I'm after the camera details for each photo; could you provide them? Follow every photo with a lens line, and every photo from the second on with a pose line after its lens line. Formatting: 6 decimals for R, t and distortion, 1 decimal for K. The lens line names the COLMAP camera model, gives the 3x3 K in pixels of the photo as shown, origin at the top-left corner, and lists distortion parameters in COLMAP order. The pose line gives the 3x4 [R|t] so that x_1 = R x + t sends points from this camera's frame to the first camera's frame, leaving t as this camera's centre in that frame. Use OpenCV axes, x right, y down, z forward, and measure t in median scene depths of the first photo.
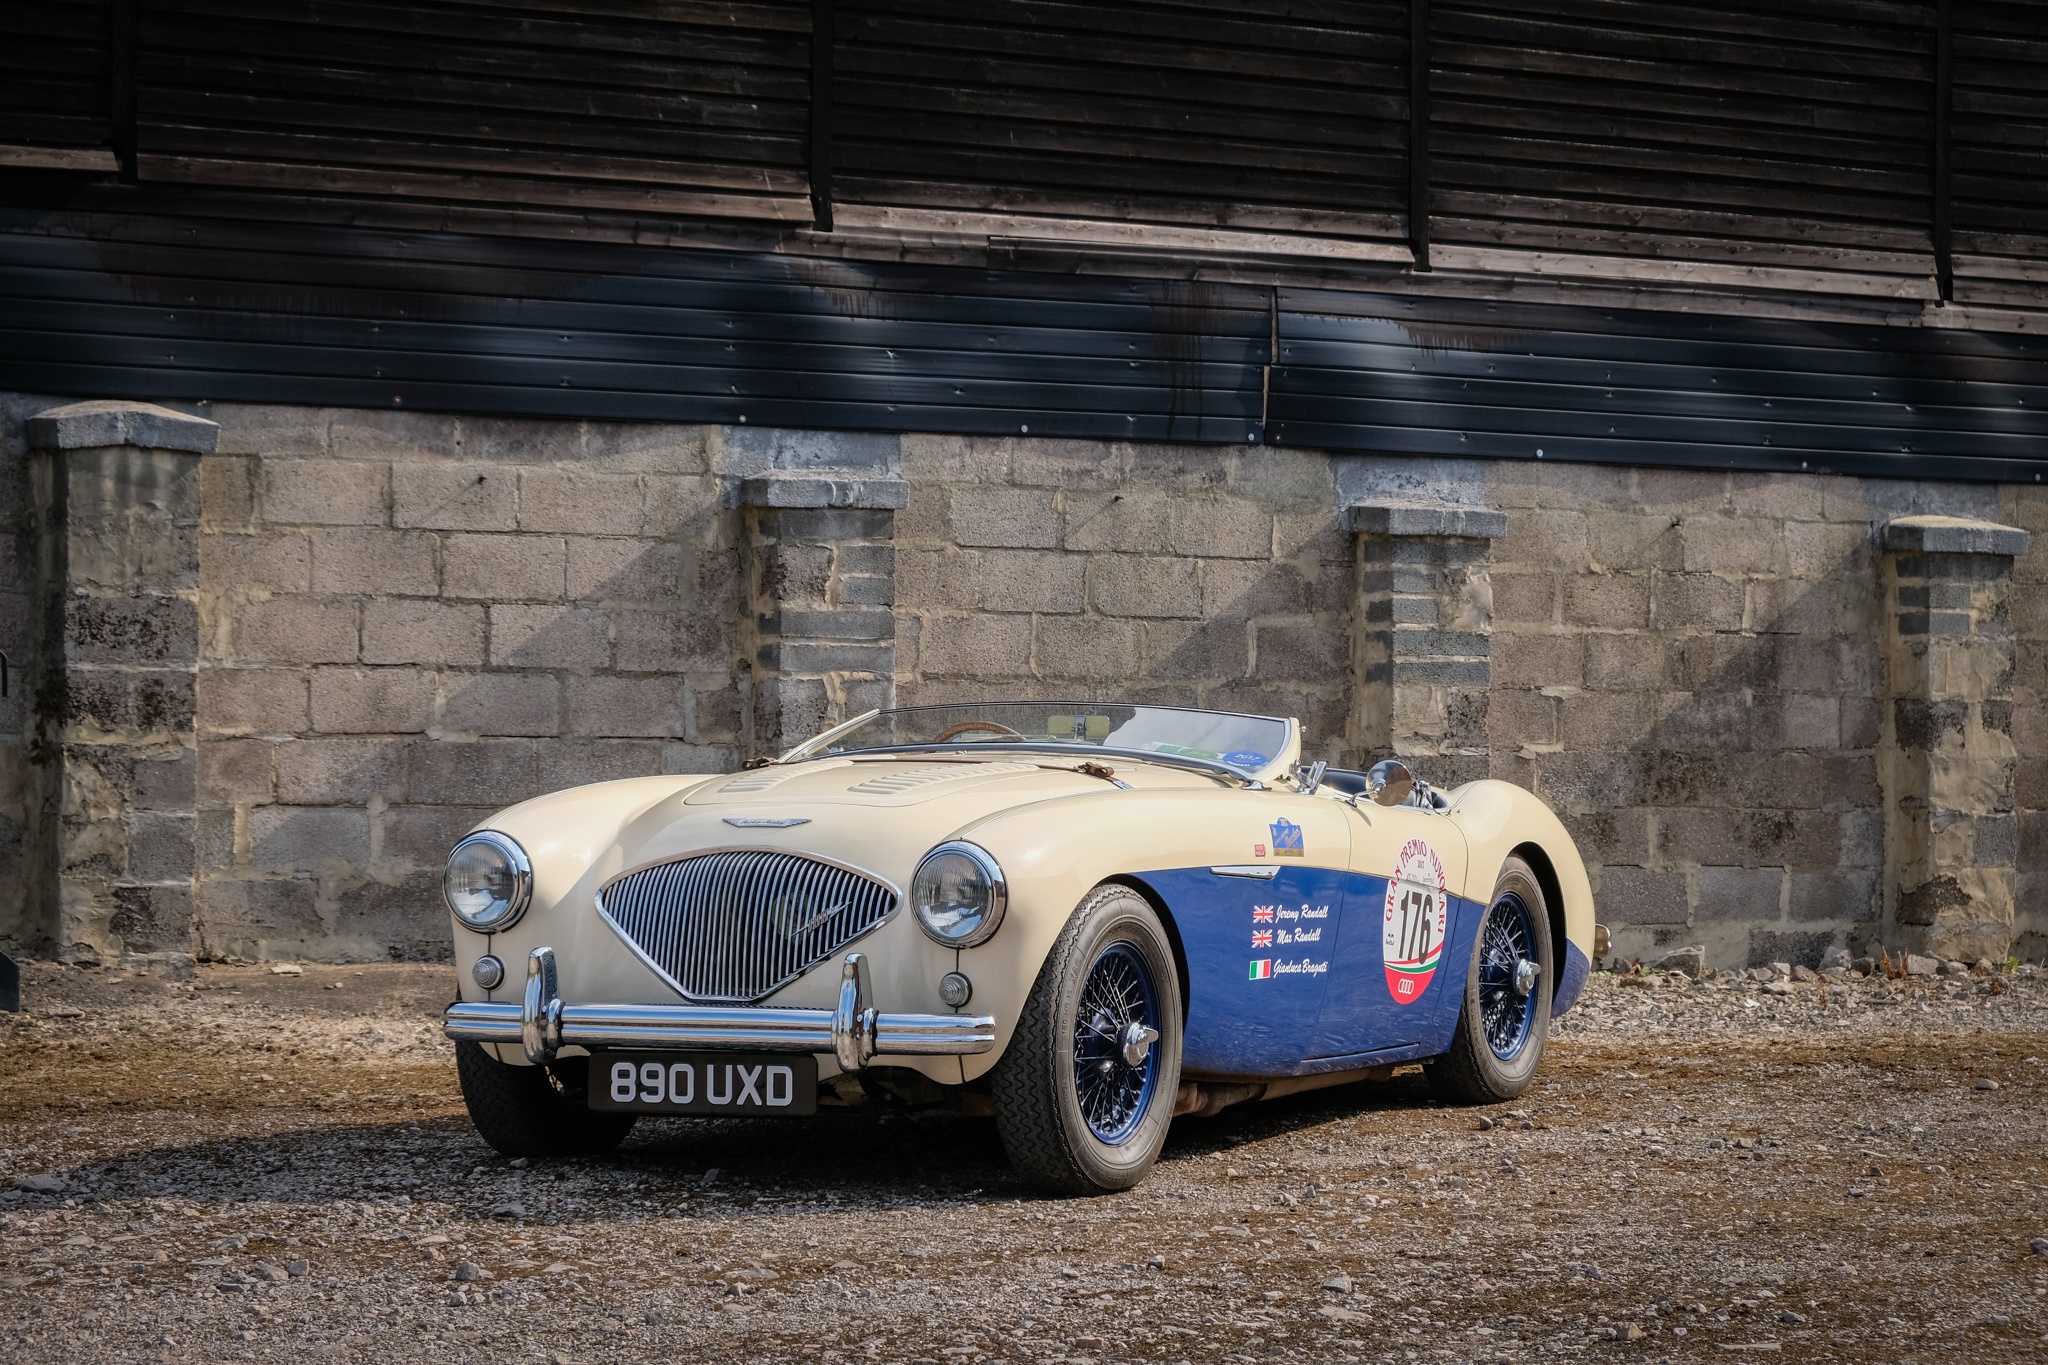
lens RADIAL K [[4805.3, 0, 1185.7], [0, 4805.3, 682.2], [0, 0, 1]] dist [0.021888, 0.663211]
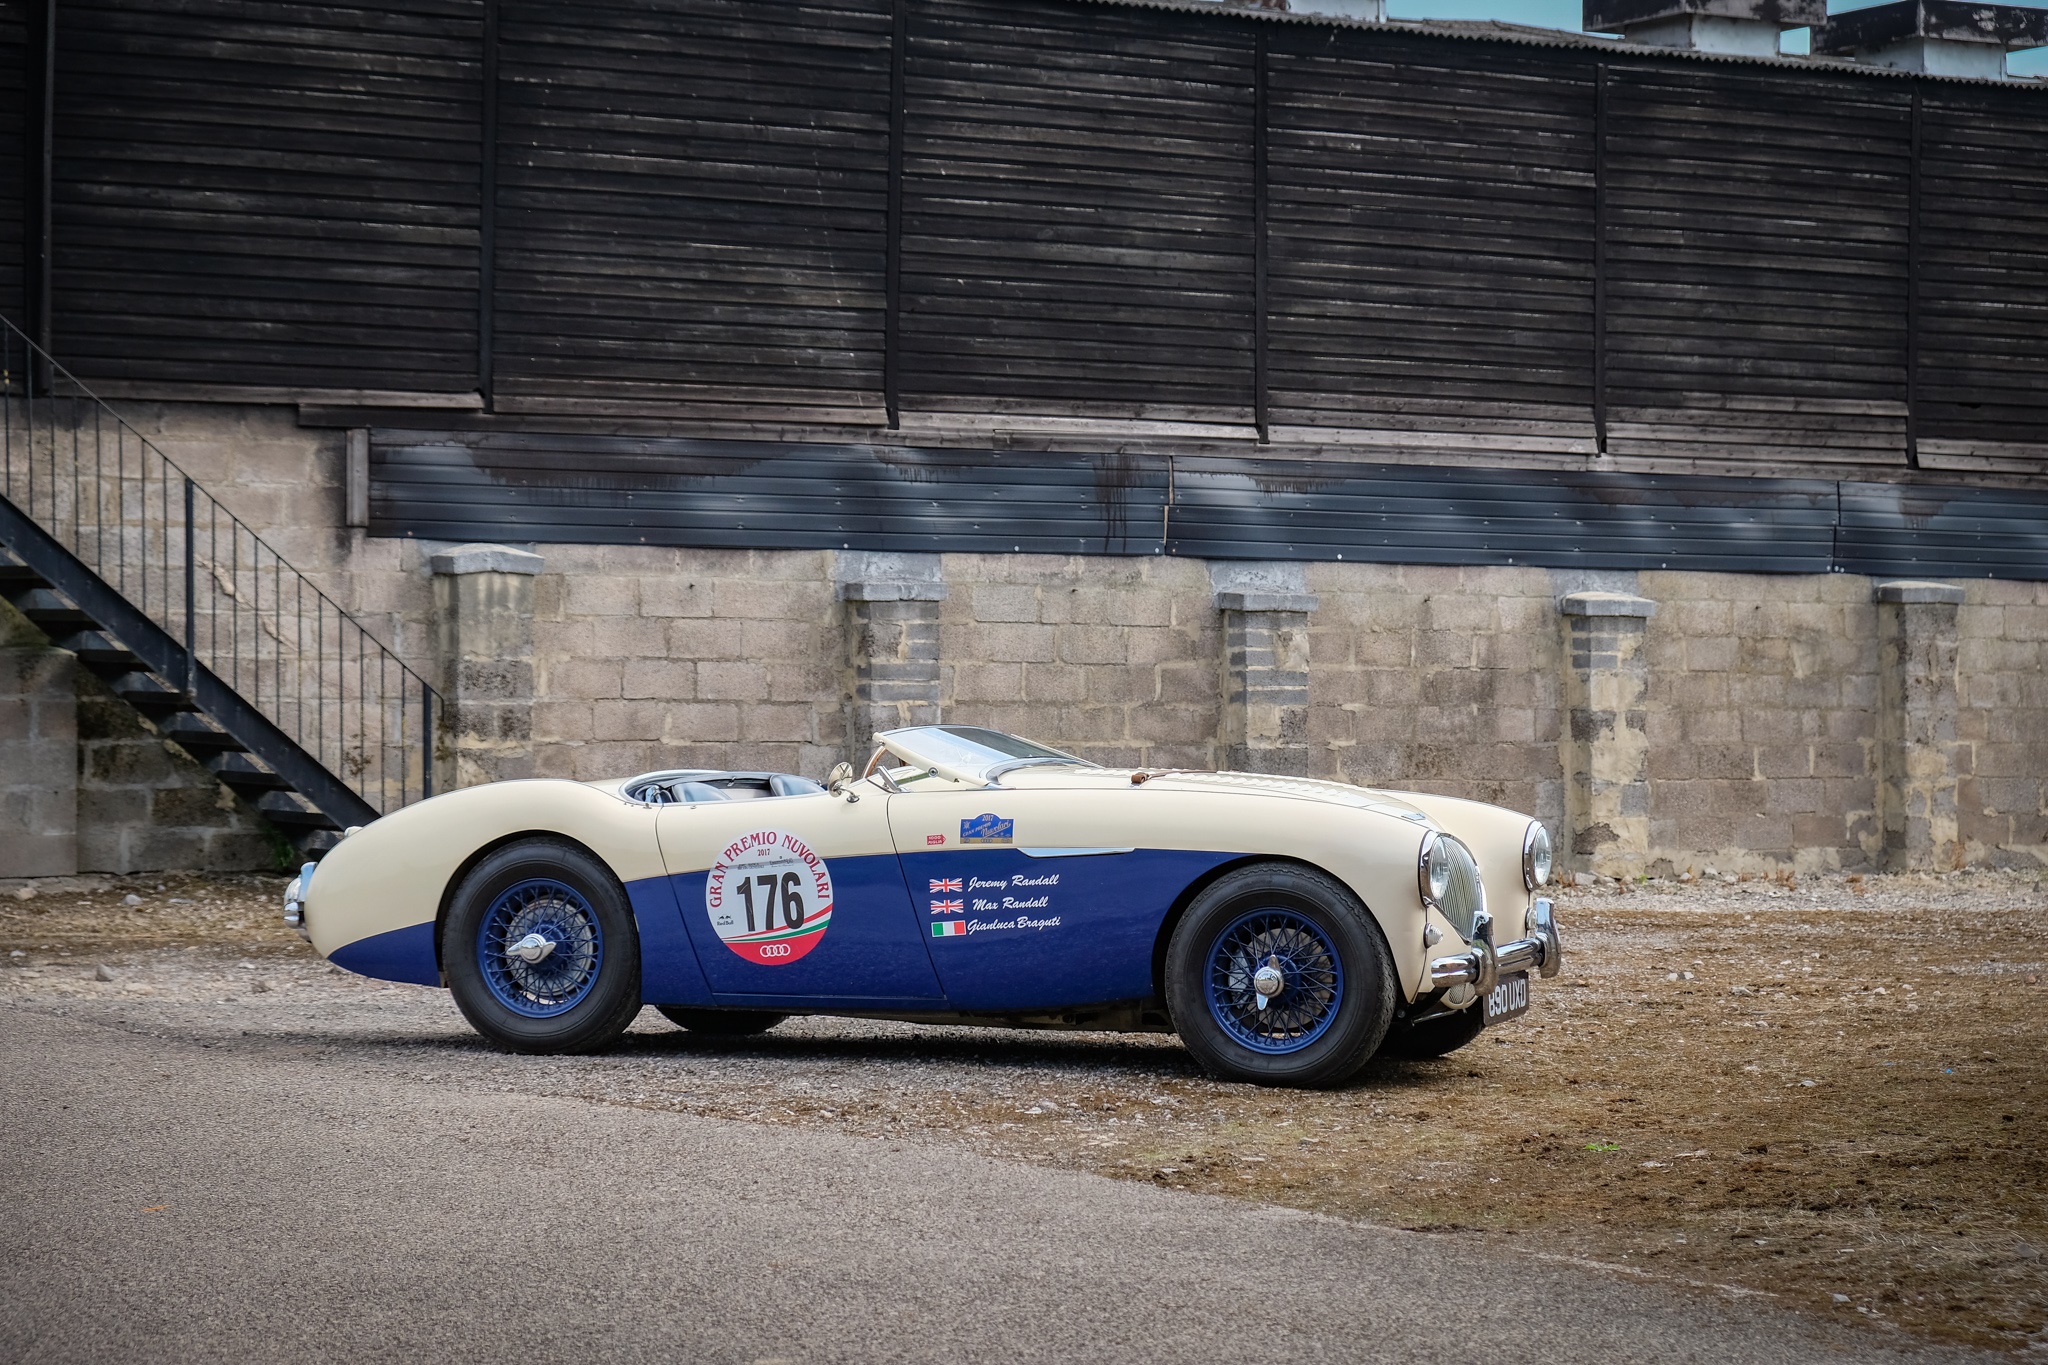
lens RADIAL K [[4704.6, 0, 1209.0], [0, 4704.6, 686.4], [0, 0, 1]] dist [-0.034121, 0.893936]
pose [[0.999664, -0.006702, 0.025048, -0.008634], [0.006600, 0.999970, 0.004139, -0.012091], [-0.025075, -0.003972, 0.999678, -0.568503]]
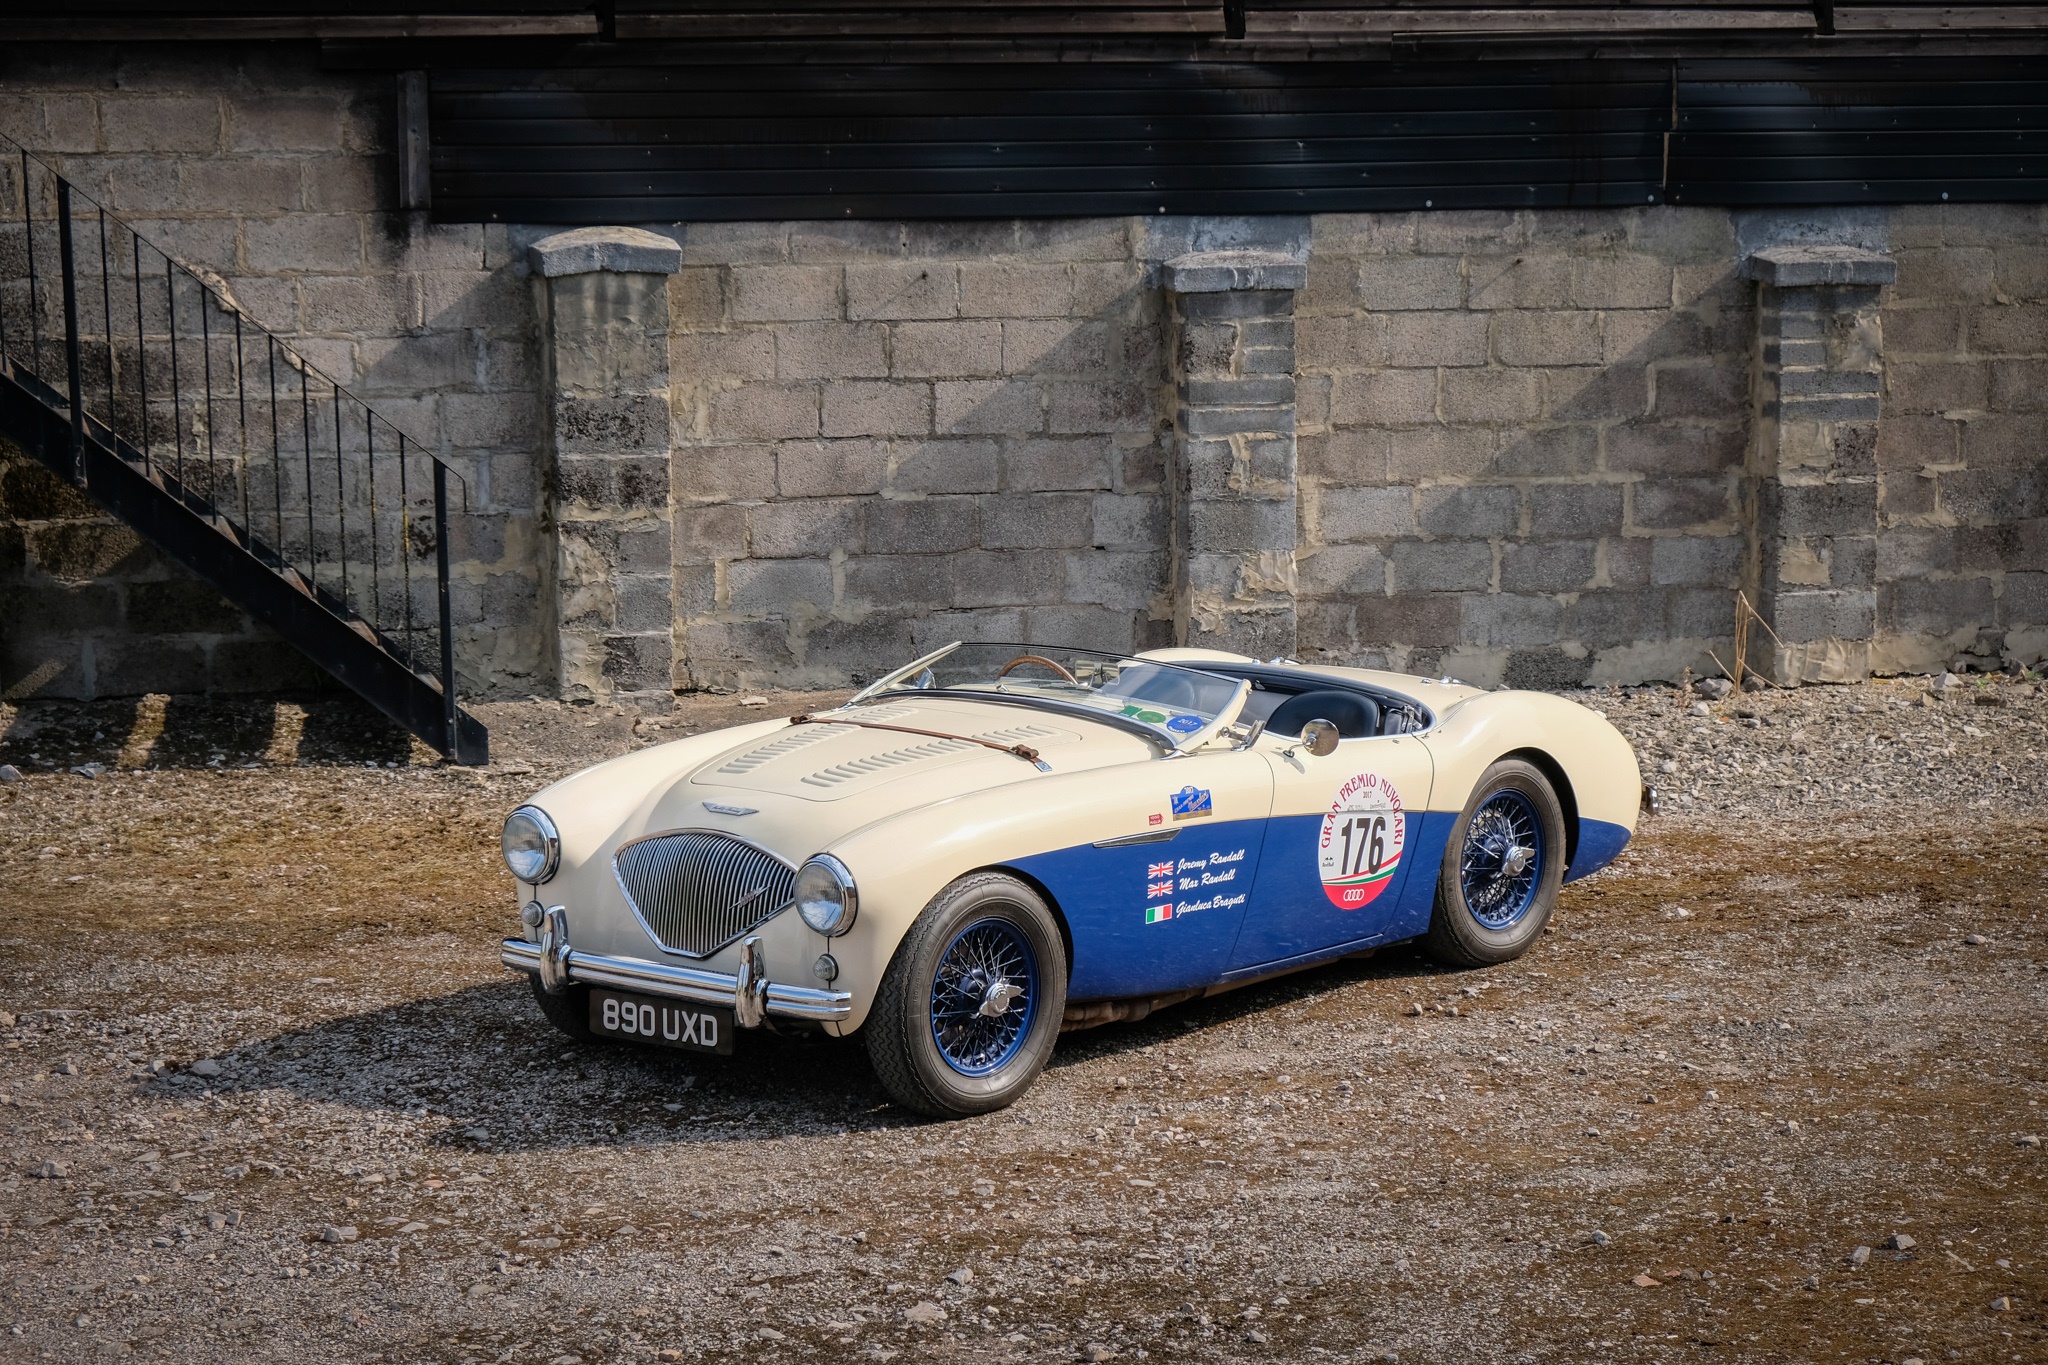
lens RADIAL K [[4775.3, 0, 1156.7], [0, 4775.3, 677.3], [0, 0, 1]] dist [-0.004385, 0.987216]
pose [[0.963811, 0.025456, -0.265367, 0.198580], [0.014539, 0.988930, 0.147670, -0.106066], [0.266188, -0.146184, 0.952772, -0.091890]]
